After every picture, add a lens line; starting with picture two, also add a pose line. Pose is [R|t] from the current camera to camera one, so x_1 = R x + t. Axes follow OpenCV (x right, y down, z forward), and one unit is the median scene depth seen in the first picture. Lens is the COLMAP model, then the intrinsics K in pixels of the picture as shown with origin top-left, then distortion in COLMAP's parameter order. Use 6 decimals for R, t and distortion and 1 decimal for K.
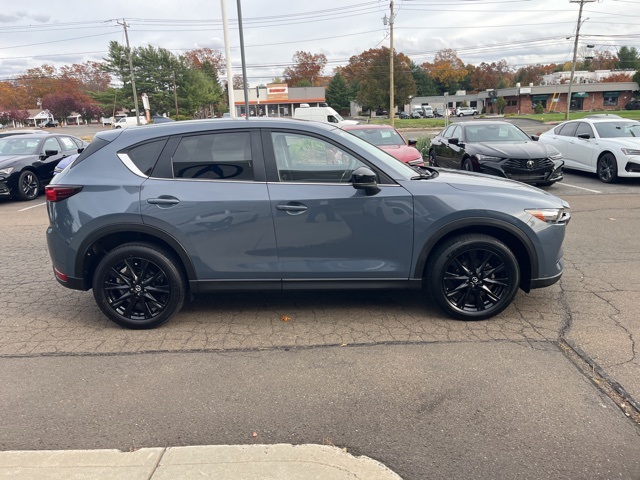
lens RADIAL K [[482.5, 0, 318.9], [0, 482.5, 232.5], [0, 0, 1]] dist [0.080564, -0.102785]
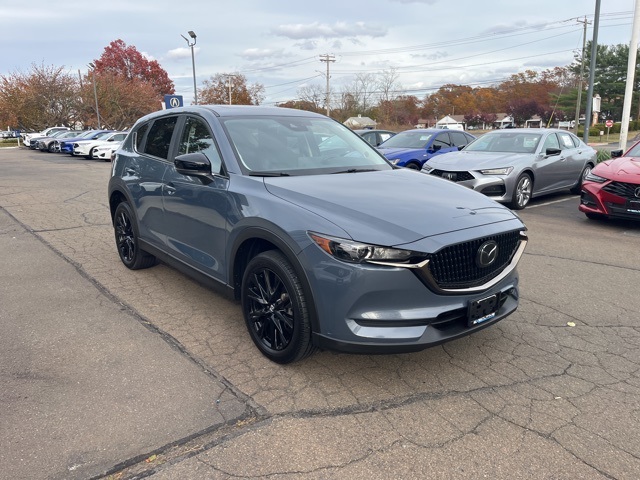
lens RADIAL K [[482.5, 0, 320.0], [0, 482.5, 239.5], [0, 0, 1]] dist [0.080564, -0.102785]
pose [[0.631449, 0.200473, -0.749054, 0.348397], [-0.196121, 0.975884, 0.095851, -0.038227], [0.750206, 0.086381, 0.655538, 0.198031]]
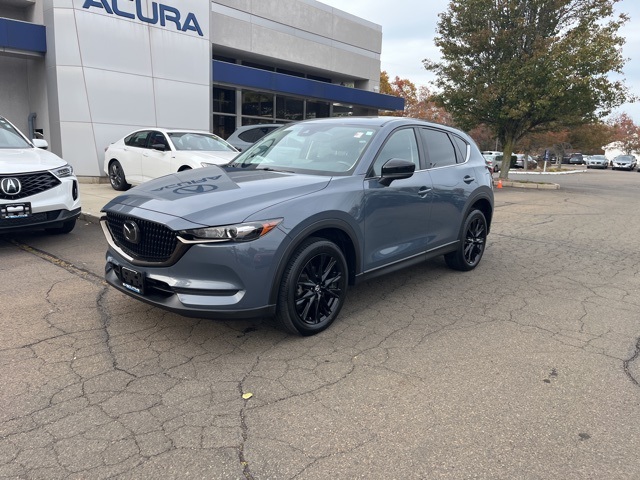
lens RADIAL K [[482.5, 0, 321.6], [0, 482.5, 237.2], [0, 0, 1]] dist [0.080564, -0.102785]
pose [[-0.652213, 0.151406, -0.742762, 0.361015], [-0.187521, 0.917170, 0.351619, -0.153061], [0.734476, 0.368613, -0.569798, 0.714816]]
